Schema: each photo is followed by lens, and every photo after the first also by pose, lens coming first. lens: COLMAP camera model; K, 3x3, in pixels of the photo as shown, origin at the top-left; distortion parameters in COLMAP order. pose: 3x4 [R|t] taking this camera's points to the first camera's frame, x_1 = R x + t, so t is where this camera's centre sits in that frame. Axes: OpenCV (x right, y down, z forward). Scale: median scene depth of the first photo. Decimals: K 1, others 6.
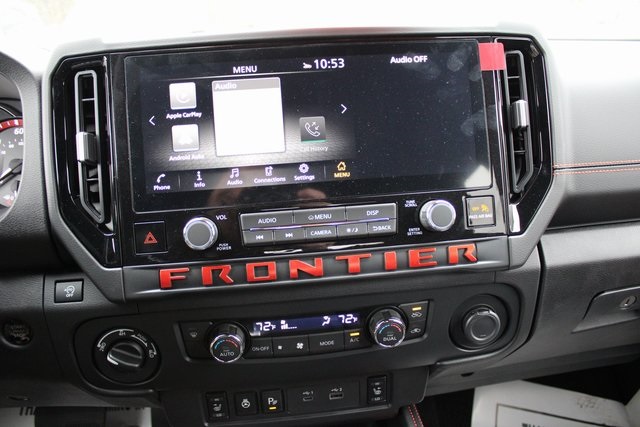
lens RADIAL K [[519.4, 0, 319.6], [0, 519.4, 212.2], [0, 0, 1]] dist [-0.072226, 0.015917]
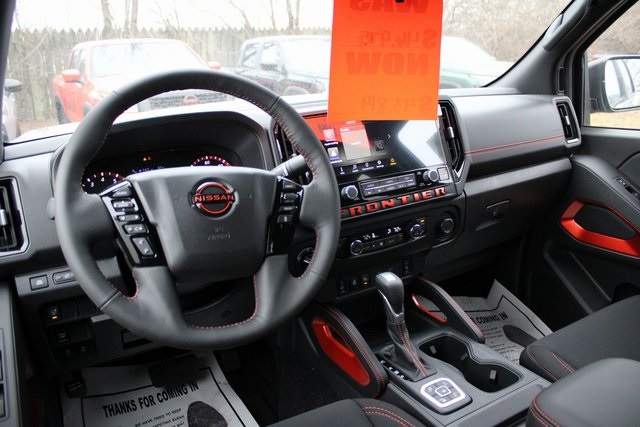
lens RADIAL K [[519.4, 0, 320.2], [0, 519.4, 211.9], [0, 0, 1]] dist [-0.072226, 0.015917]
pose [[0.926907, -0.130045, 0.352040, -1.113035], [0.156733, 0.986461, -0.048268, 0.204353], [-0.340997, 0.099916, 0.934739, -1.057367]]
